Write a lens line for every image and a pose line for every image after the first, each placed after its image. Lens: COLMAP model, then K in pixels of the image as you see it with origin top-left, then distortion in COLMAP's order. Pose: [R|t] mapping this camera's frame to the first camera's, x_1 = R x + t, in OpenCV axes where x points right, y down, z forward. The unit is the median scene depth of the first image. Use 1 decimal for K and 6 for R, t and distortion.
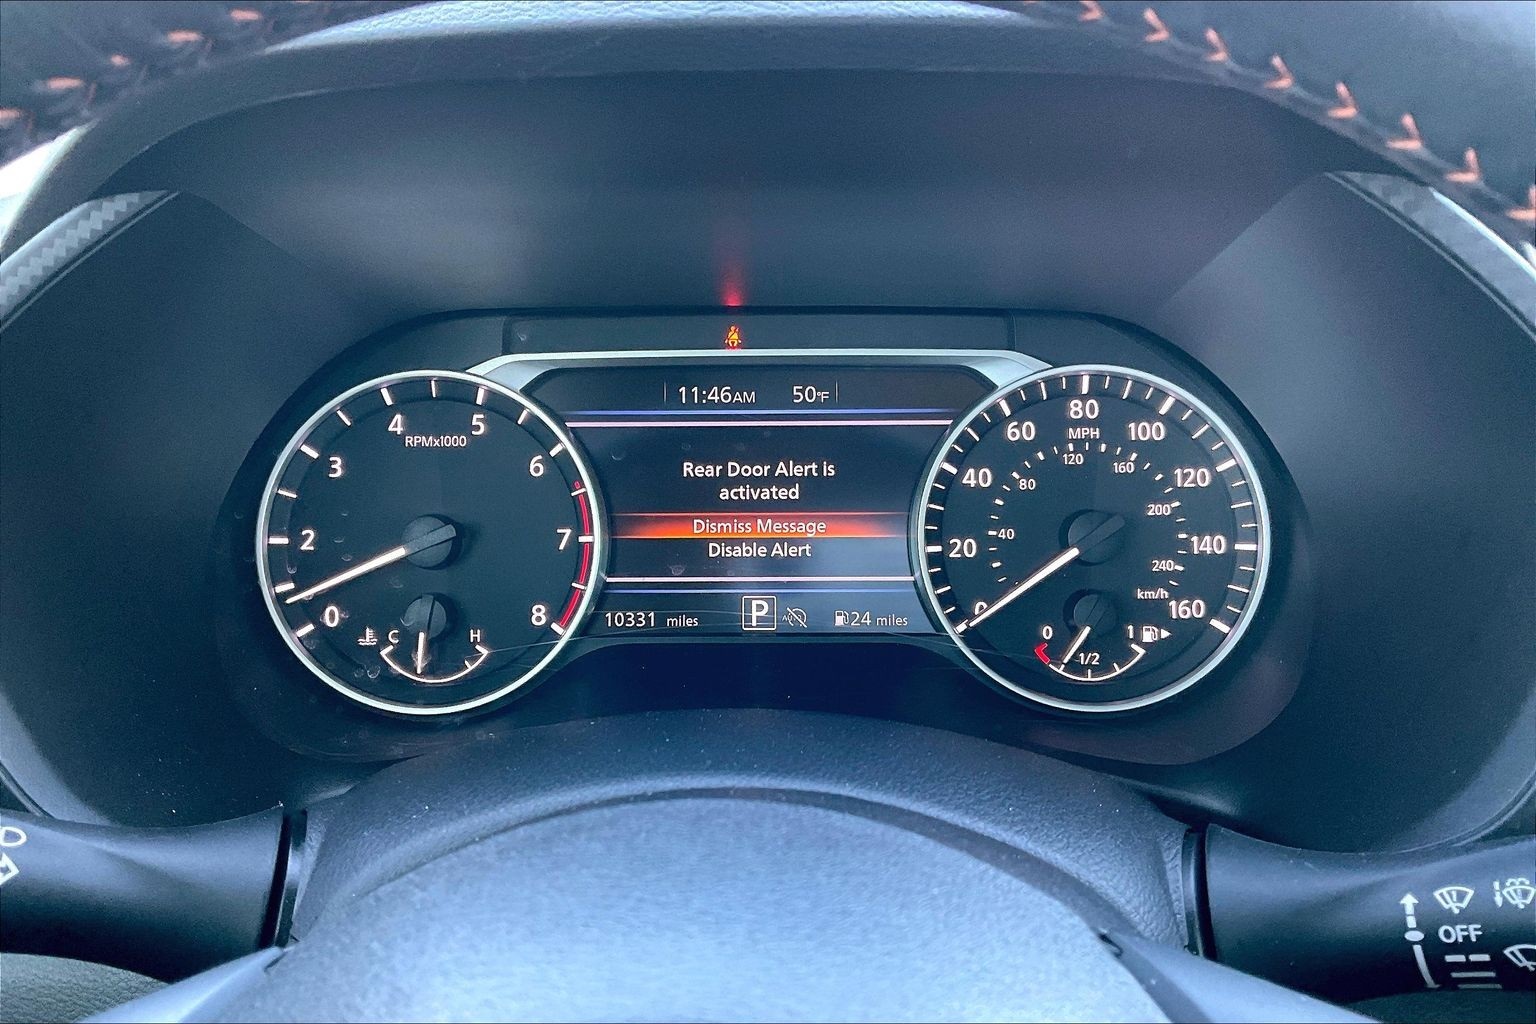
lens RADIAL K [[1278.3, 0, 768.4], [0, 1278.3, 503.3], [0, 0, 1]] dist [0.097875, -0.198458]
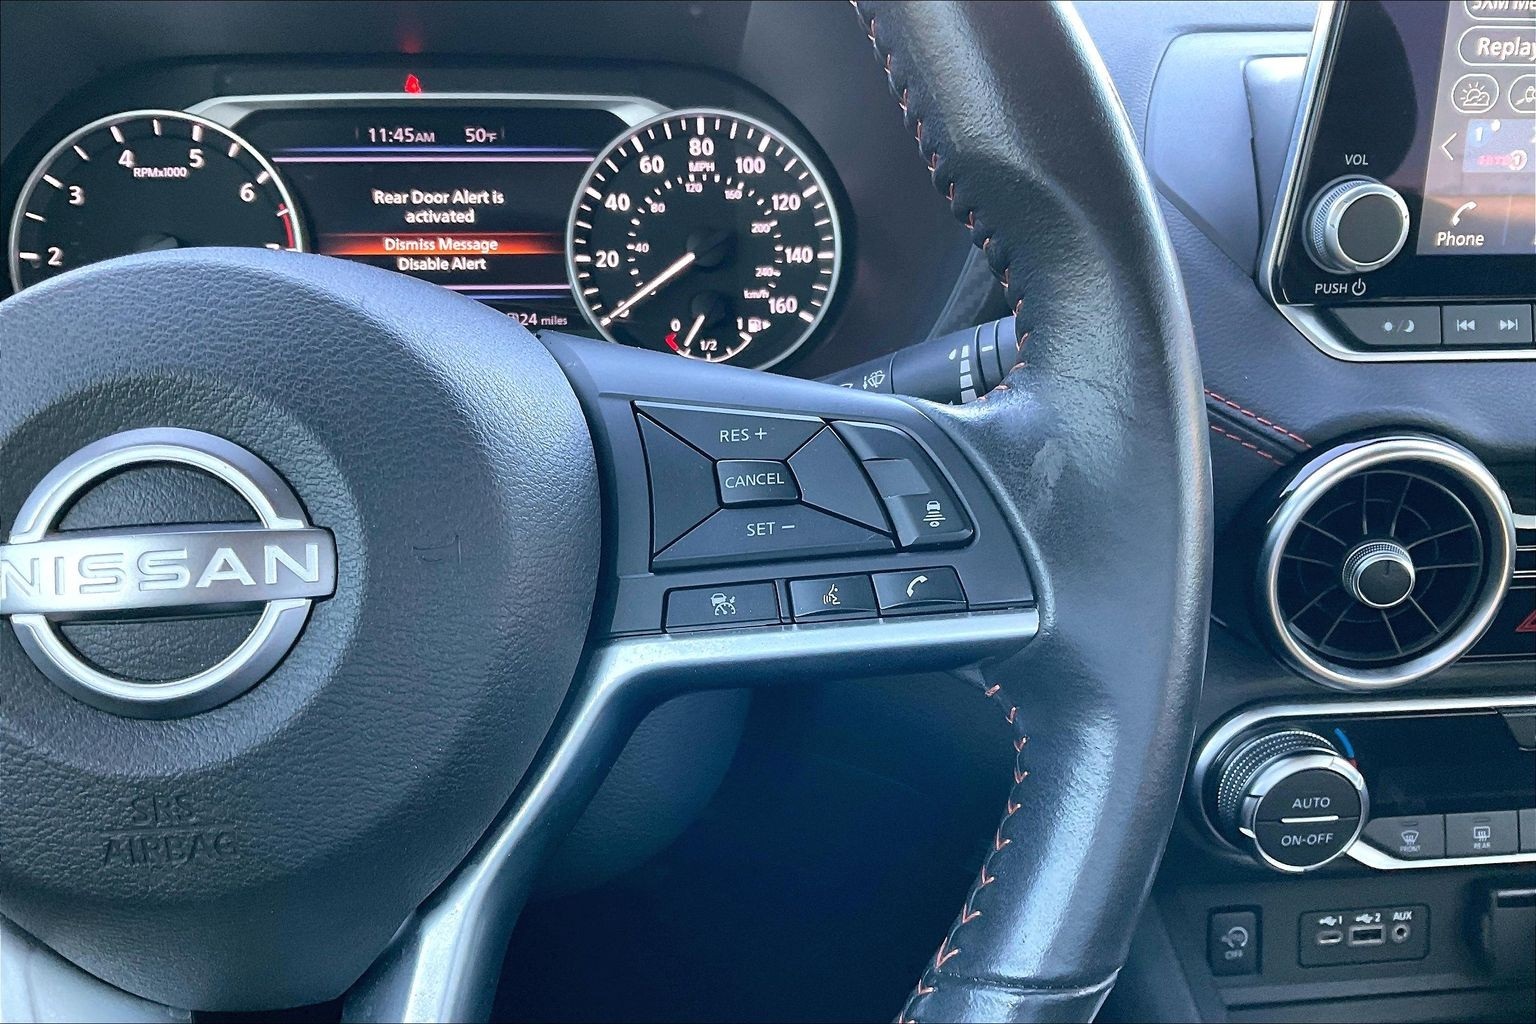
lens RADIAL K [[1278.3, 0, 765.4], [0, 1278.3, 510.1], [0, 0, 1]] dist [0.097875, -0.198458]
pose [[0.993452, -0.027936, 0.110784, 0.158840], [0.020821, 0.997677, 0.064867, 0.200246], [-0.112339, -0.062136, 0.991725, -0.274540]]
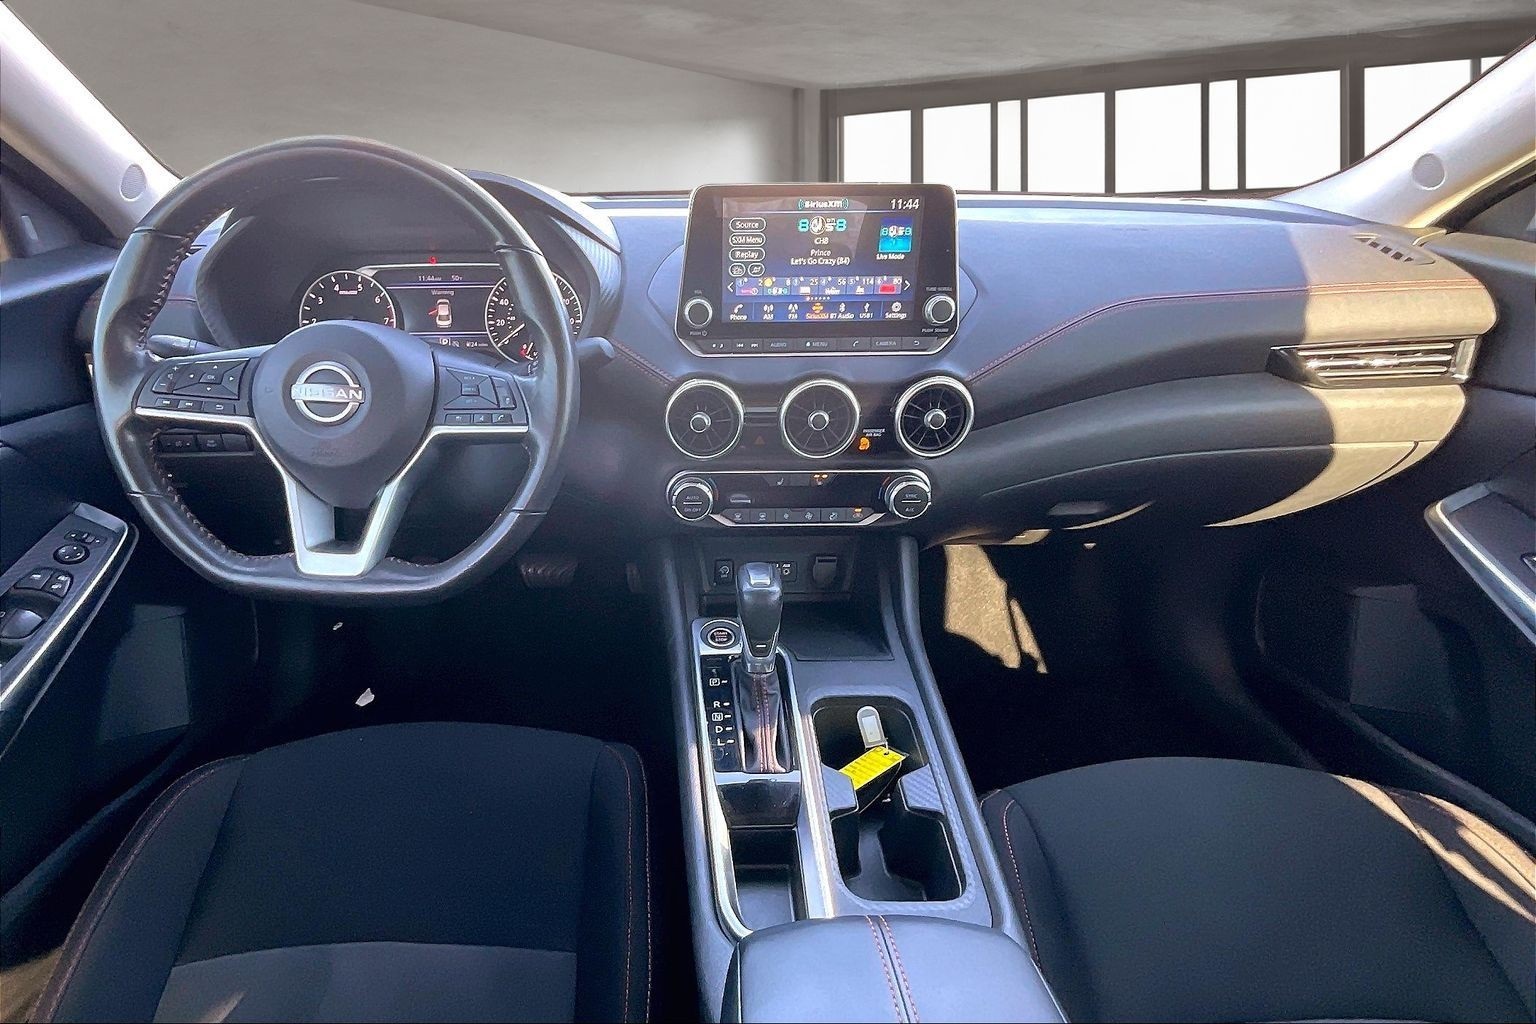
lens RADIAL K [[763.2, 0, 694.6], [0, 763.2, 567.3], [0, 0, 1]] dist [-0.007937, 0.001923]
pose [[0.999363, -0.014122, 0.032765, 0.607225], [0.007967, 0.983469, 0.180902, 0.321392], [-0.034778, -0.180526, 0.982955, -1.206066]]
